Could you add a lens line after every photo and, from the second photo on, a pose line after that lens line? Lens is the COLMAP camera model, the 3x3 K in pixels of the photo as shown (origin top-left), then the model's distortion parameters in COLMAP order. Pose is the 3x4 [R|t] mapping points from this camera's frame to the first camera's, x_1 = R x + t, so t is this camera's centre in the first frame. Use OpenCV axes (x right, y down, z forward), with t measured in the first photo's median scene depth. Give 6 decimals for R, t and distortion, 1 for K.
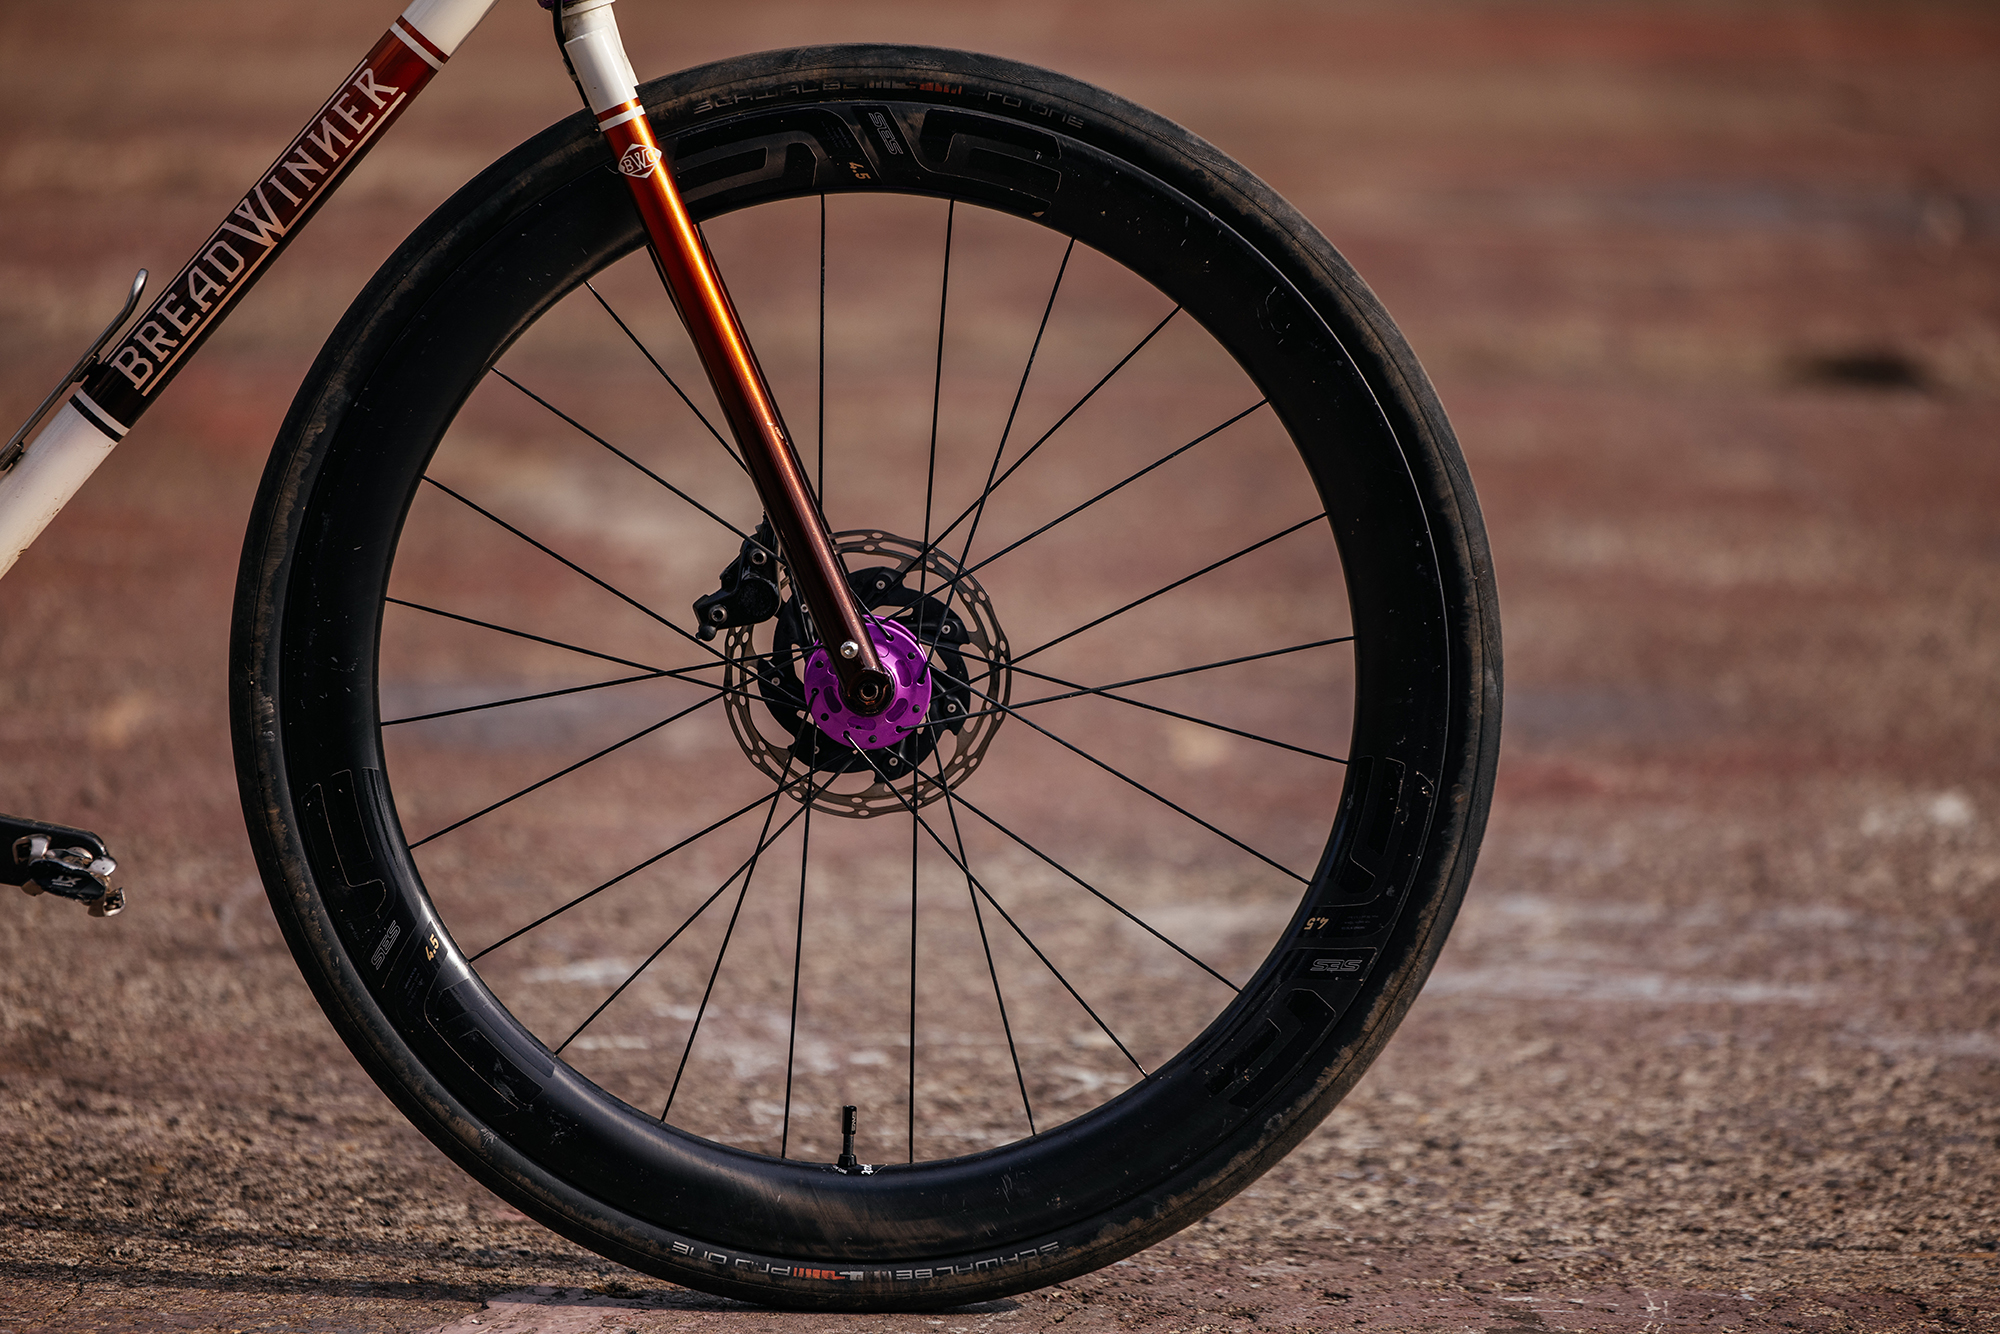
lens RADIAL K [[7910.0, 0, 999.8], [0, 7910.0, 666.2], [0, 0, 1]] dist [-0.208058, 0.000000]
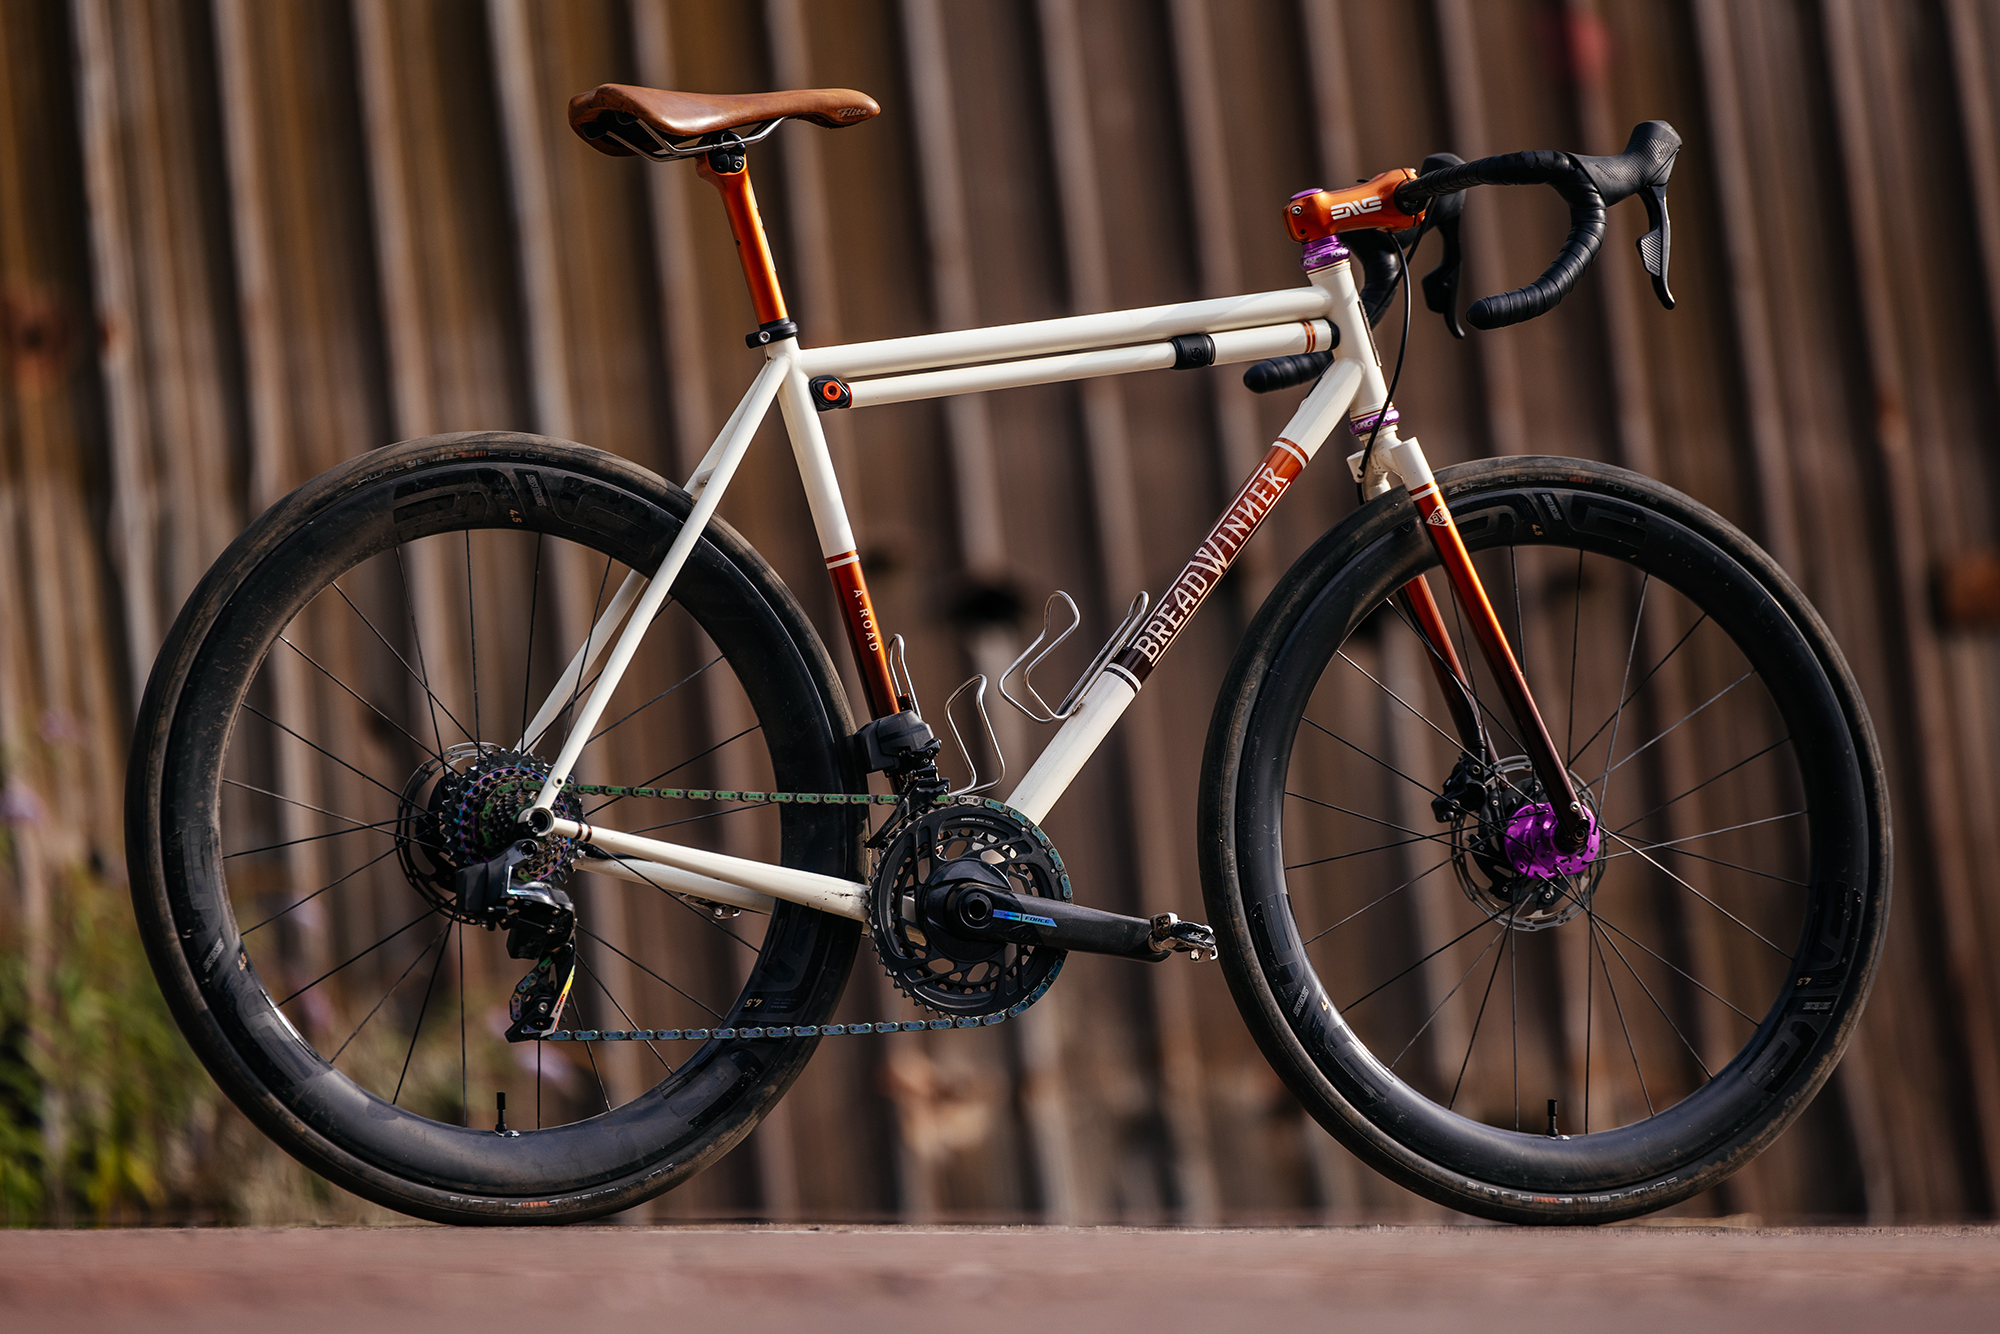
lens RADIAL K [[7910.0, 0, 1000.1], [0, 7910.0, 667.1], [0, 0, 1]] dist [-0.208058, 0.000000]
pose [[0.959019, -0.020697, 0.282586, -0.602257], [0.065046, 0.986775, -0.148474, 0.207273], [-0.275775, 0.160771, 0.947682, -0.544504]]
